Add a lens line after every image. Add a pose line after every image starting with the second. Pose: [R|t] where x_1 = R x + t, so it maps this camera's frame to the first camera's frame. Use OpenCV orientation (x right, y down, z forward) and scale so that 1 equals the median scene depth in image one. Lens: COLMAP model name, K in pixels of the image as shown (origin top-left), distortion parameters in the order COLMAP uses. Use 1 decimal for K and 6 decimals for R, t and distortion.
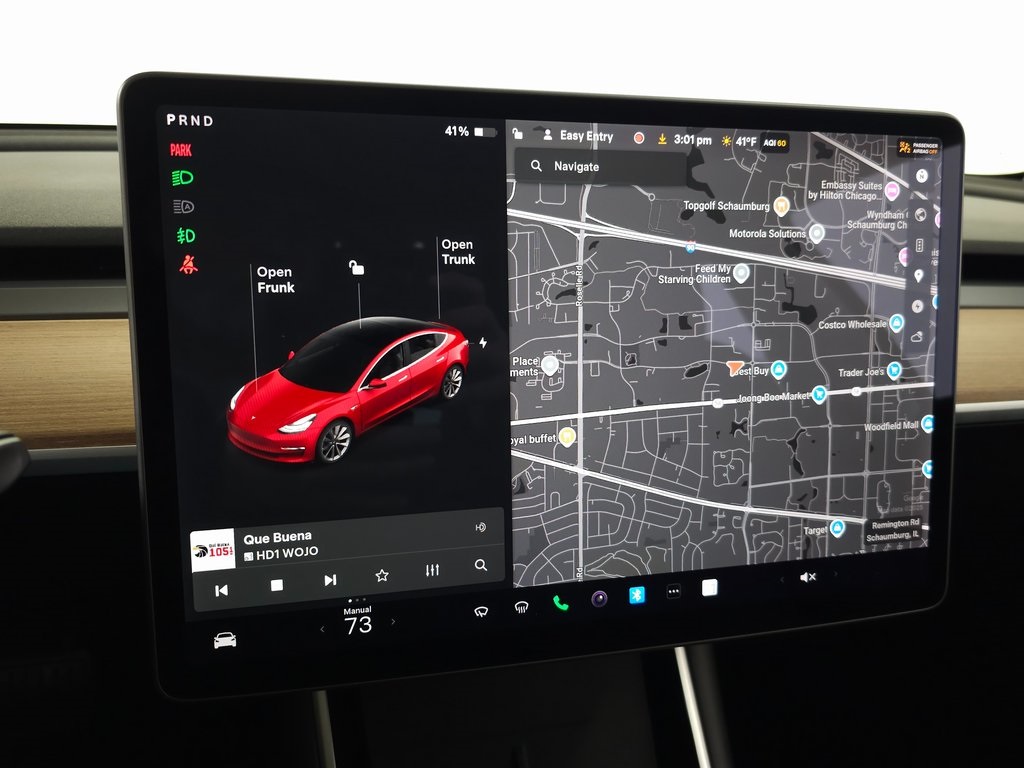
lens RADIAL K [[799.3, 0, 506.7], [0, 799.3, 380.2], [0, 0, 1]] dist [0.078732, -0.170549]
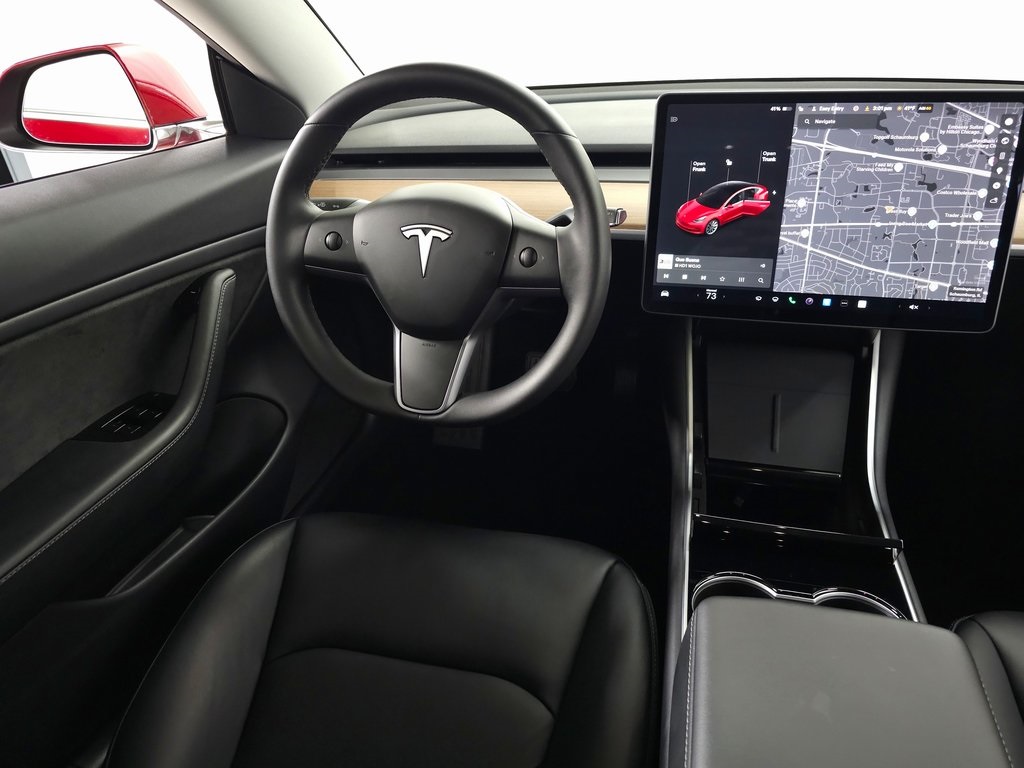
lens RADIAL K [[687.2, 0, 515.7], [0, 687.2, 387.9], [0, 0, 1]] dist [0.039462, -0.038981]
pose [[0.881965, 0.159068, -0.443660, 0.315162], [-0.086945, 0.980081, 0.178555, 0.236971], [0.463226, -0.118906, 0.878228, -1.389062]]
